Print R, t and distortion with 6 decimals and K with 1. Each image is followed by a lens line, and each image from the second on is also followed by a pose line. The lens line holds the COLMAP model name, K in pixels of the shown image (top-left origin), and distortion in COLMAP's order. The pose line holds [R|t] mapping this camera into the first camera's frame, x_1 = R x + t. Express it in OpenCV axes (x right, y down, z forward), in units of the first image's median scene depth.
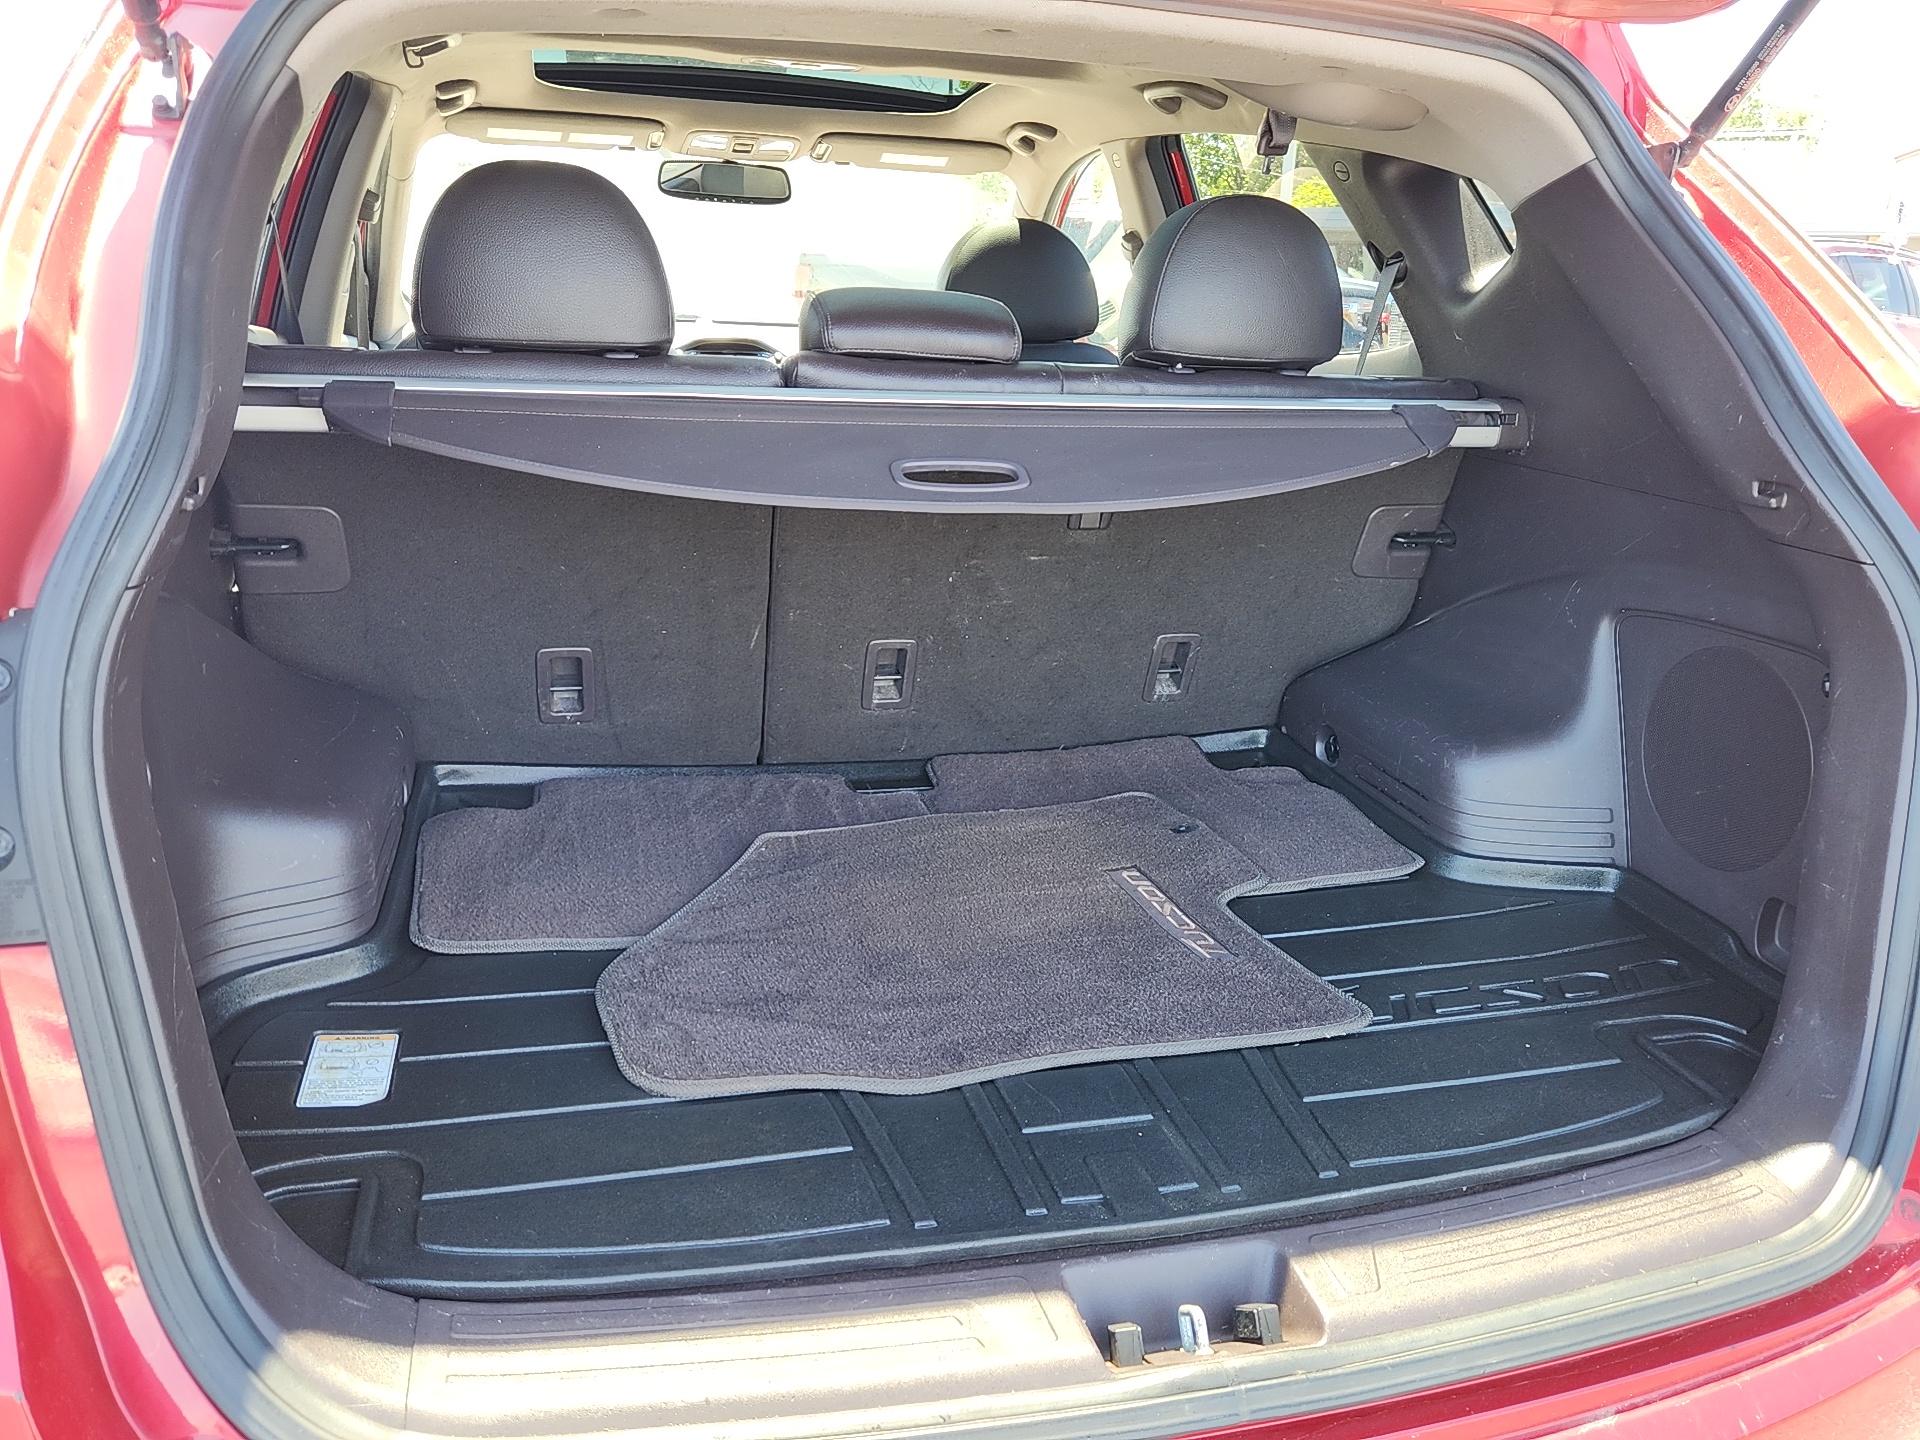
lens RADIAL K [[1489.9, 0, 960.0], [0, 1489.9, 720.0], [0, 0, 1]] dist [0.069345, -0.050082]
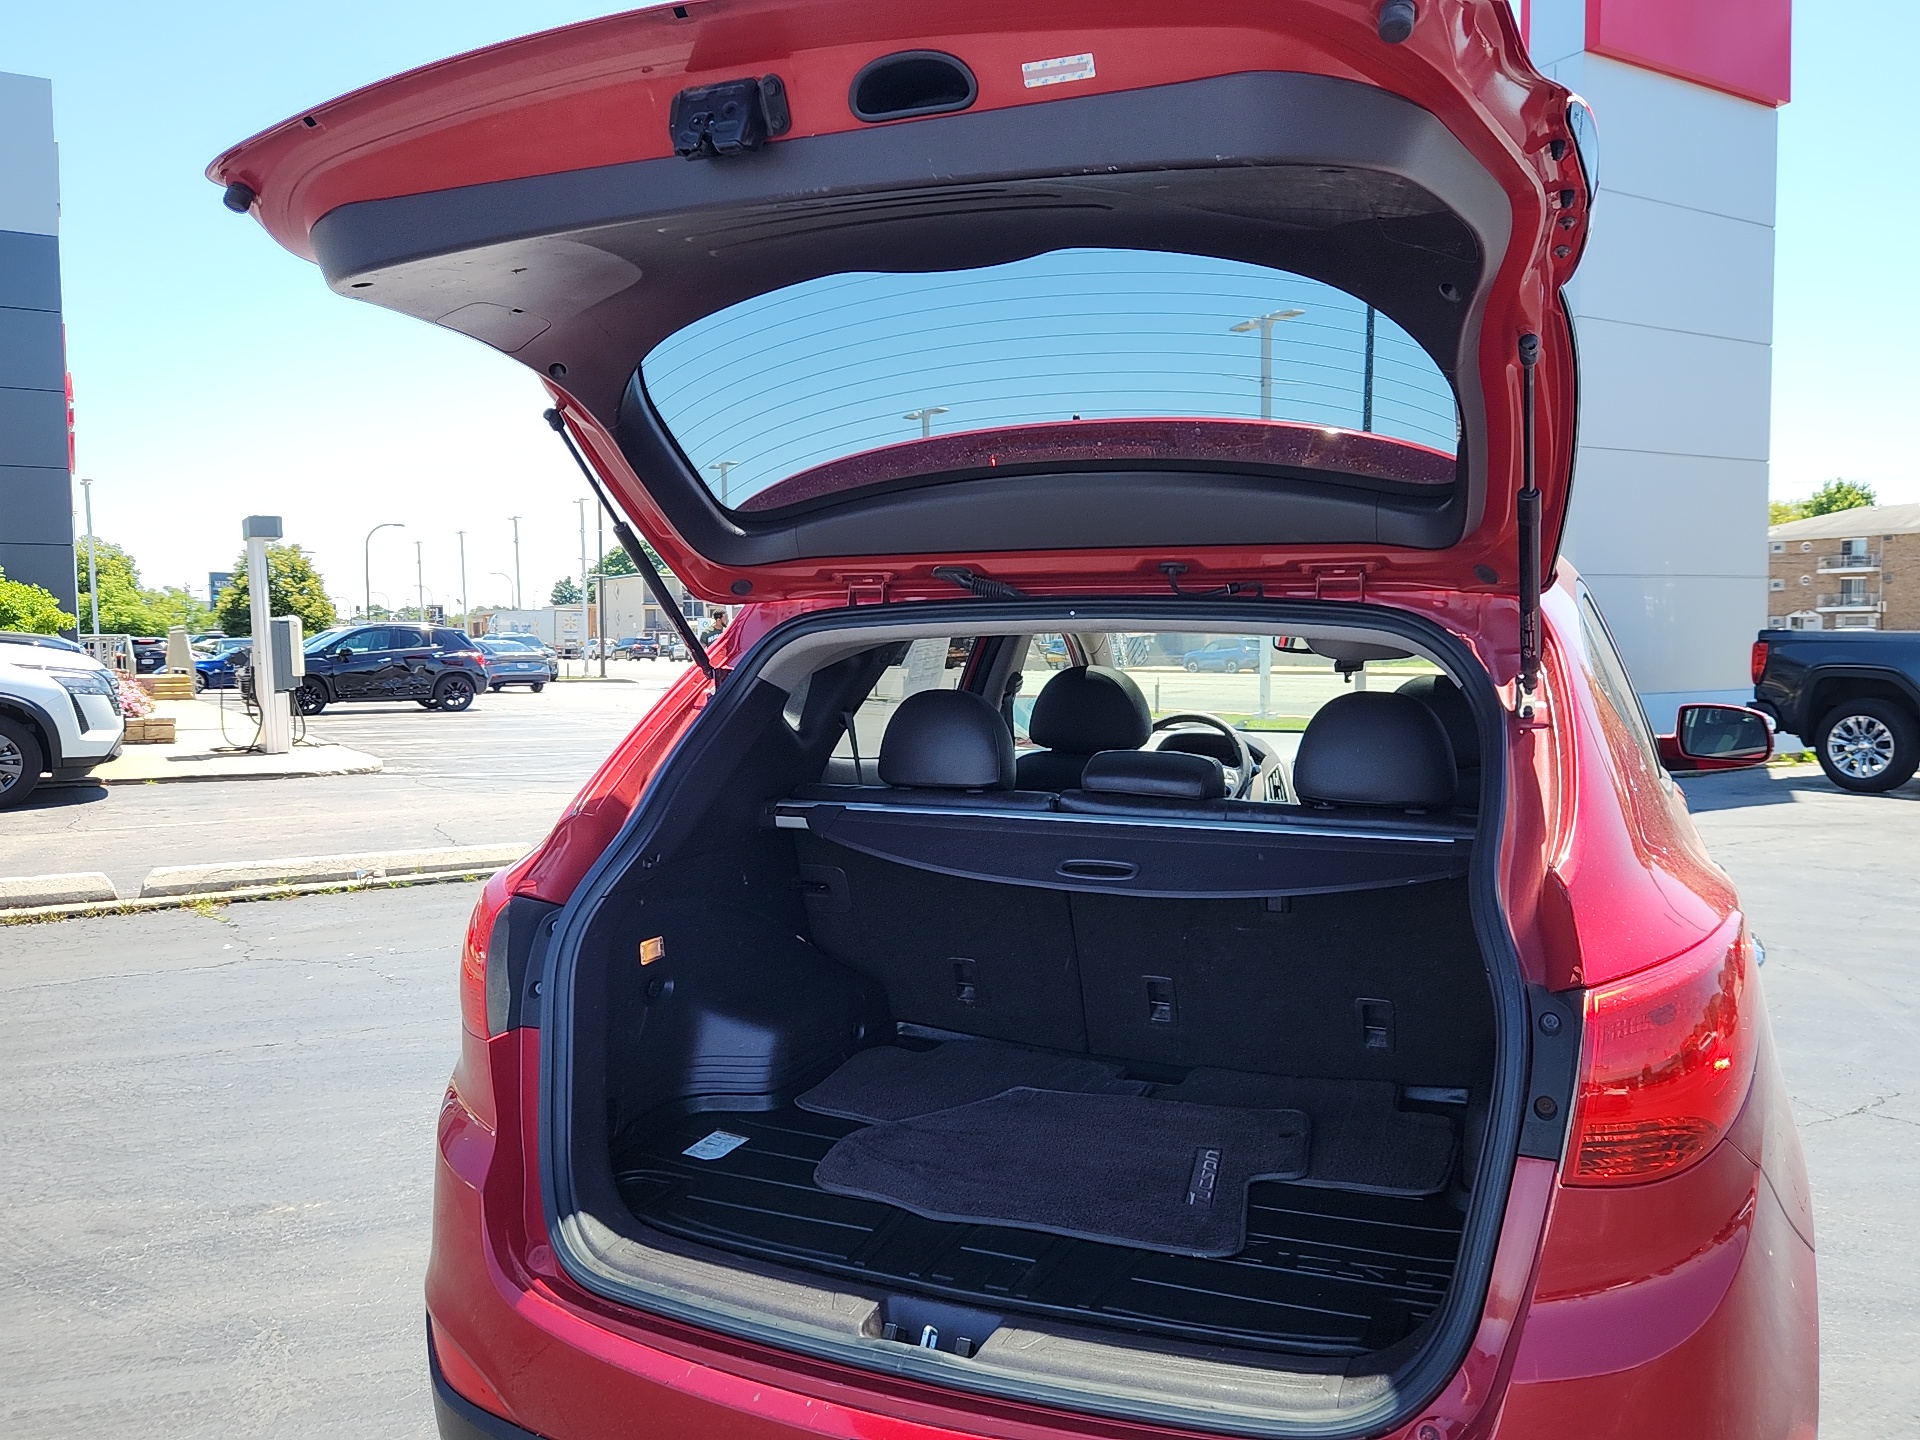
lens RADIAL K [[1489.9, 0, 960.0], [0, 1489.9, 720.0], [0, 0, 1]] dist [0.069345, -0.050082]
pose [[0.779465, -0.001942, -0.626443, 0.846544], [-0.147315, 0.971384, -0.186310, 0.003653], [0.608879, 0.237506, 0.756874, -0.347020]]
